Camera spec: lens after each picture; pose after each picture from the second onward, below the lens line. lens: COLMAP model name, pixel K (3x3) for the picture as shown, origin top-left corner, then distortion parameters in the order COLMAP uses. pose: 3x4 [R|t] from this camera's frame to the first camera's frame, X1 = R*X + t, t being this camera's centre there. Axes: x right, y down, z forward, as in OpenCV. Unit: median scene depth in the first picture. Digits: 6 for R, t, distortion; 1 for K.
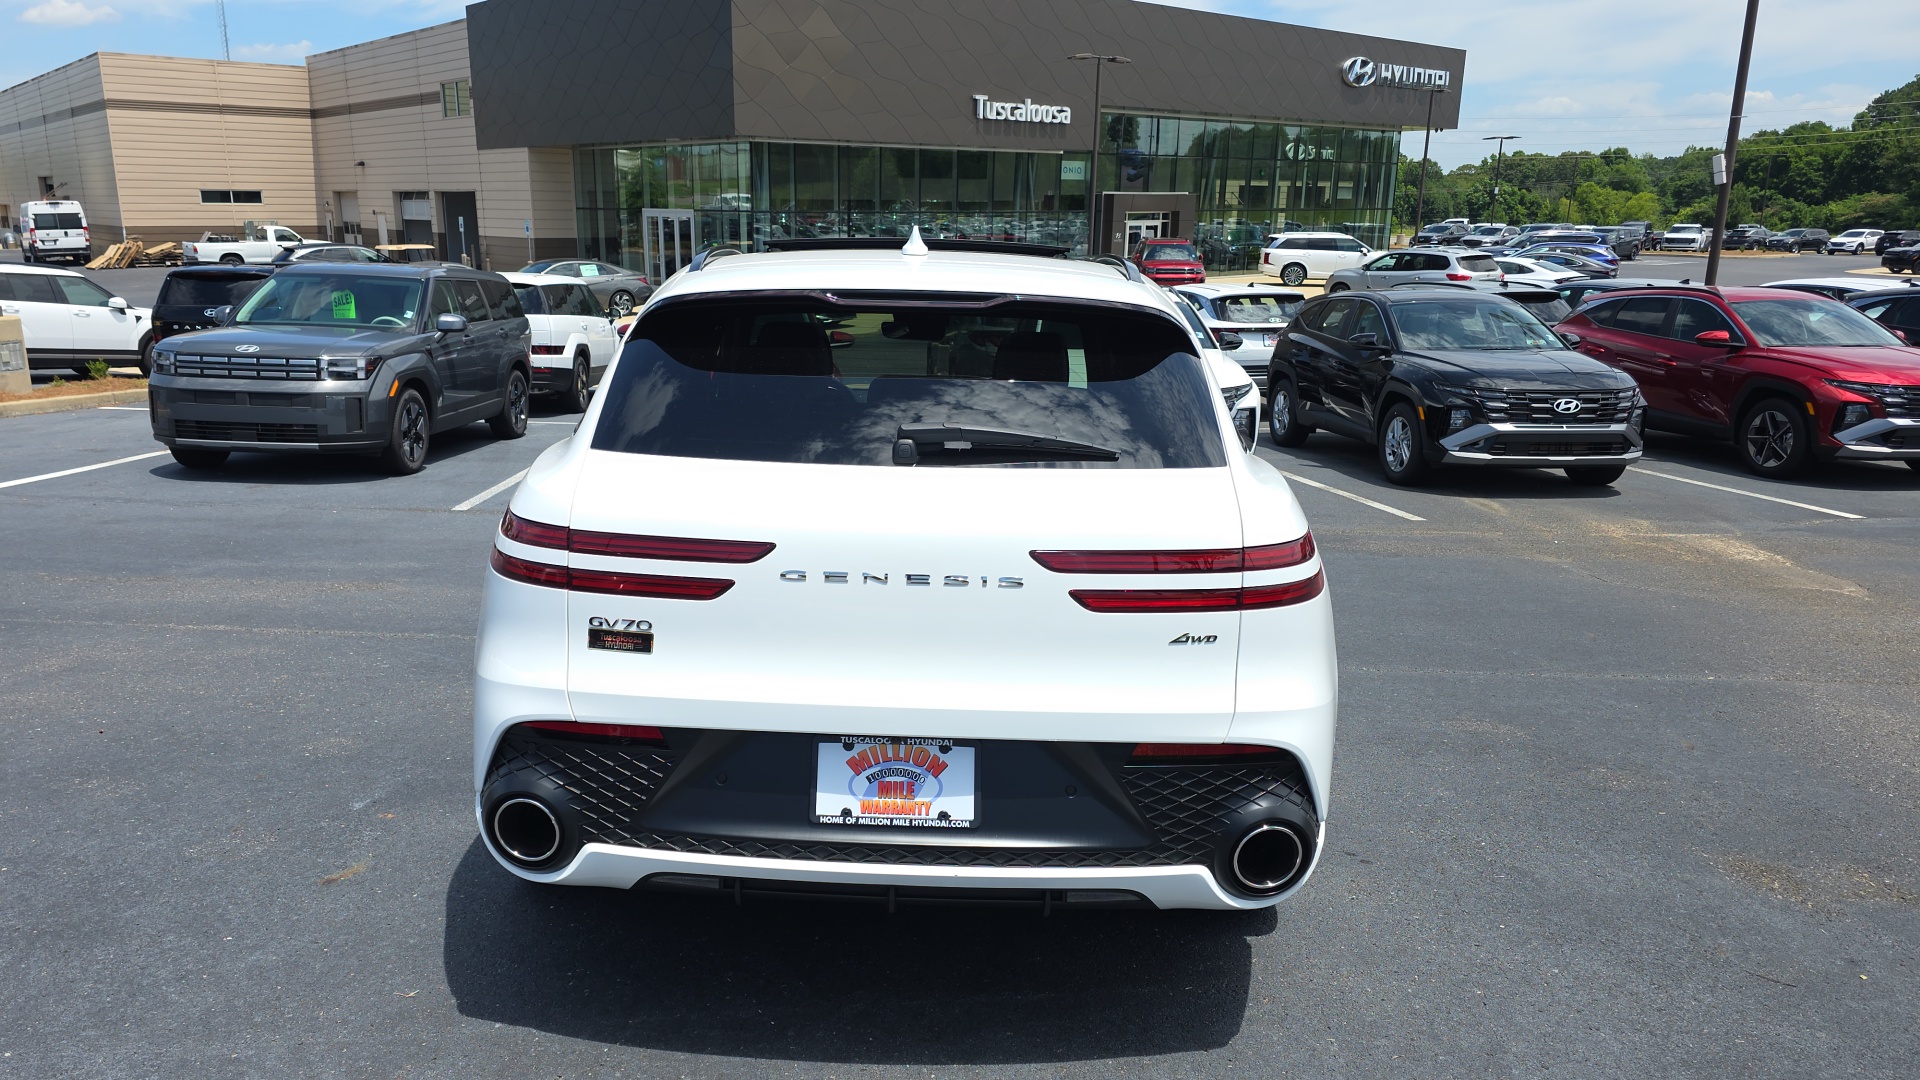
lens RADIAL K [[1290.5, 0, 895.8], [0, 1290.5, 580.1], [0, 0, 1]] dist [0.050902, -0.052718]
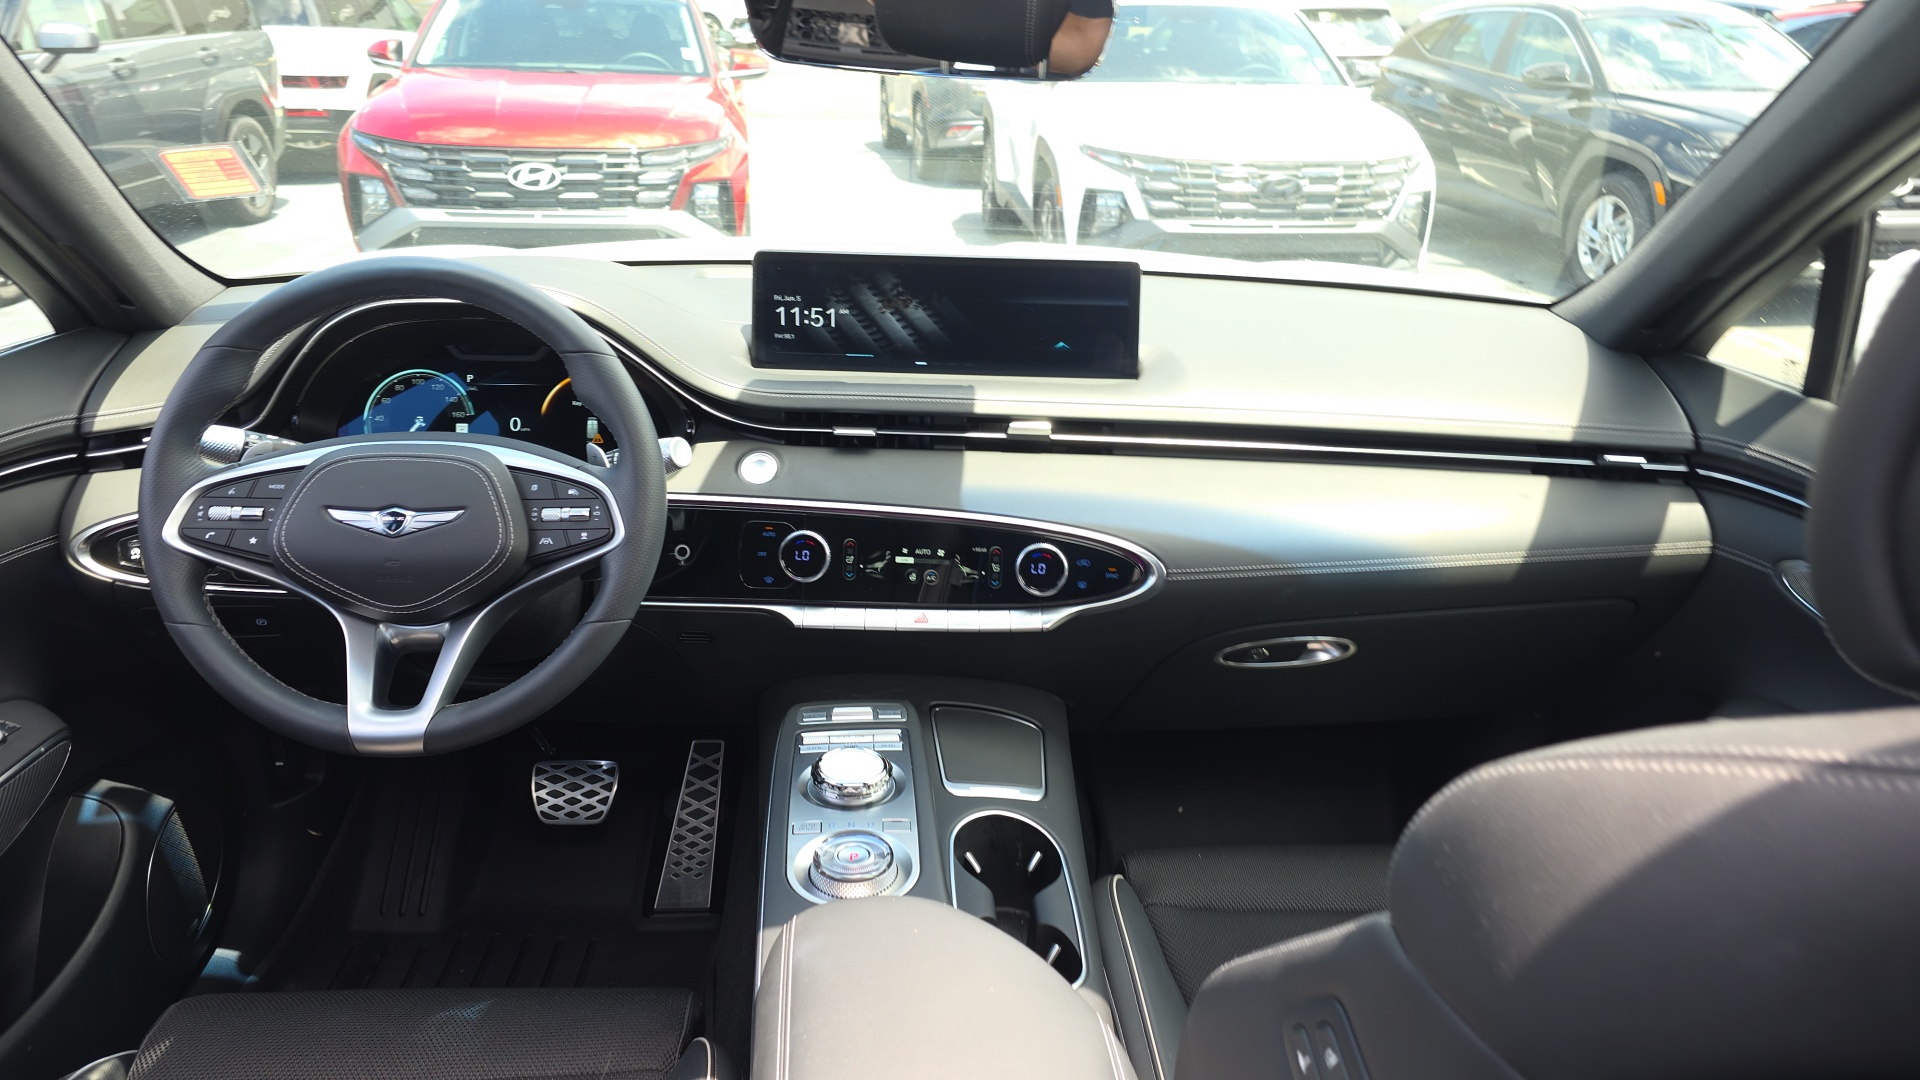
lens RADIAL K [[1290.5, 0, 962.5], [0, 1290.5, 523.2], [0, 0, 1]] dist [0.050902, -0.052718]
pose [[0.995426, -0.026629, 0.091746, -0.002649], [0.012322, 0.988132, 0.153111, -0.066373], [-0.094734, -0.151280, 0.983941, 0.351544]]
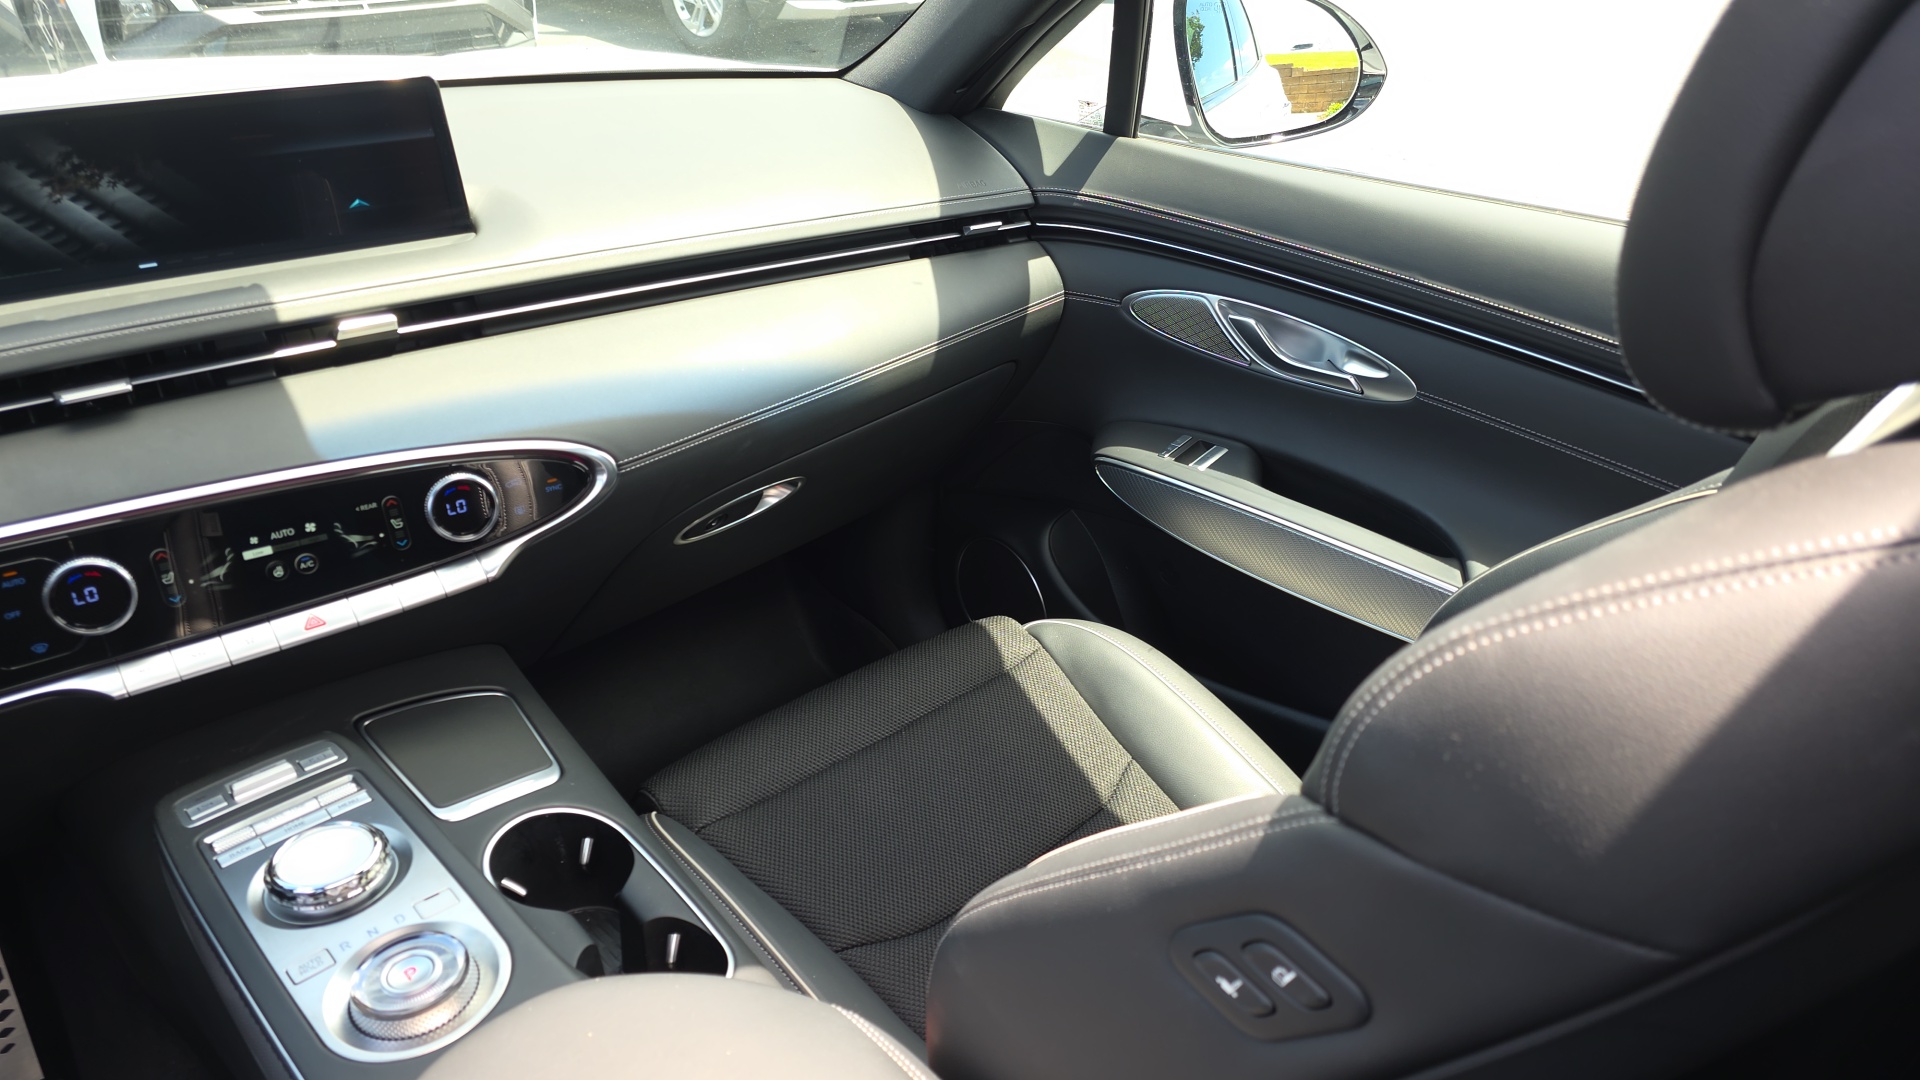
lens RADIAL K [[1290.5, 0, 979.9], [0, 1290.5, 552.3], [0, 0, 1]] dist [0.050902, -0.052718]
pose [[0.710752, -0.351238, 0.609478, -0.013985], [0.132347, 0.917718, 0.374537, -0.069995], [-0.690880, -0.185540, 0.698756, 0.373917]]
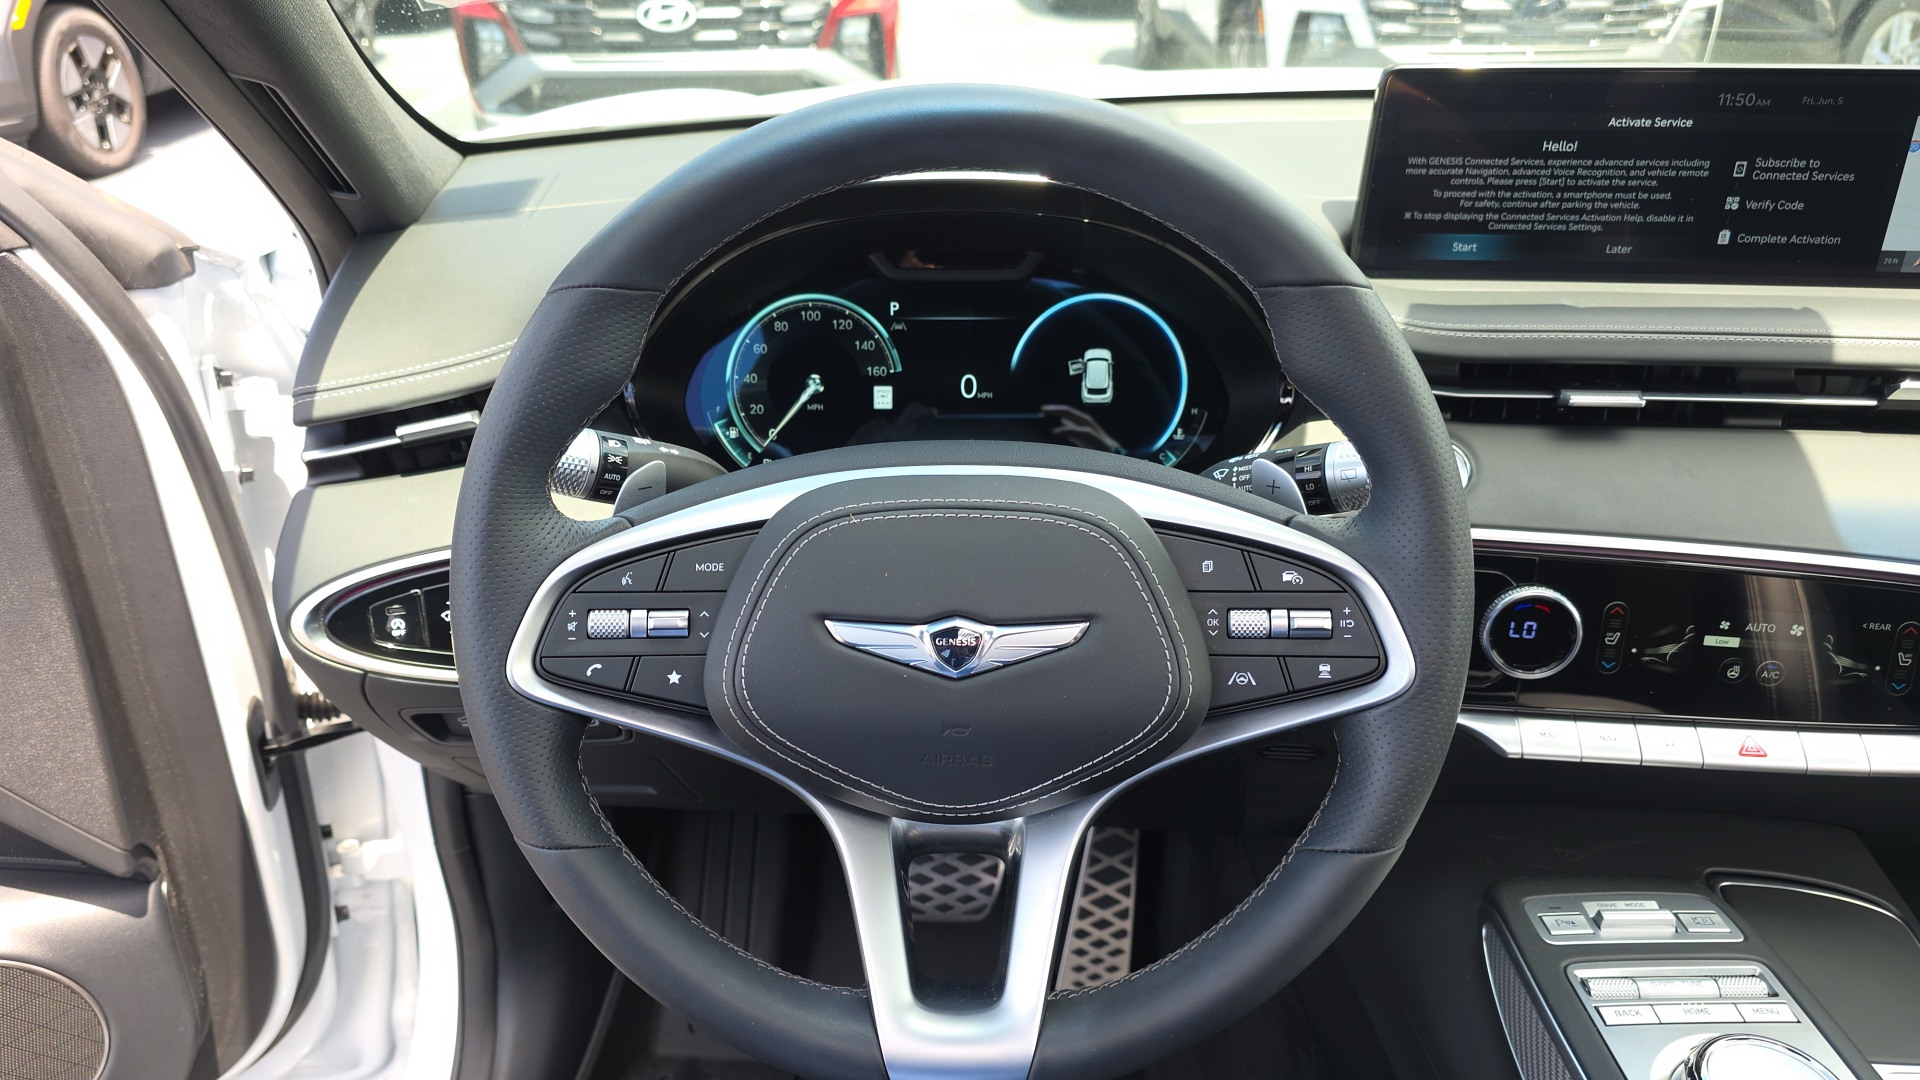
lens RADIAL K [[1290.5, 0, 935.5], [0, 1290.5, 578.5], [0, 0, 1]] dist [0.050902, -0.052718]
pose [[0.999430, -0.032997, 0.007126, -0.033245], [0.029453, 0.955487, 0.293558, -0.068212], [-0.016495, -0.293181, 0.955915, 0.400691]]
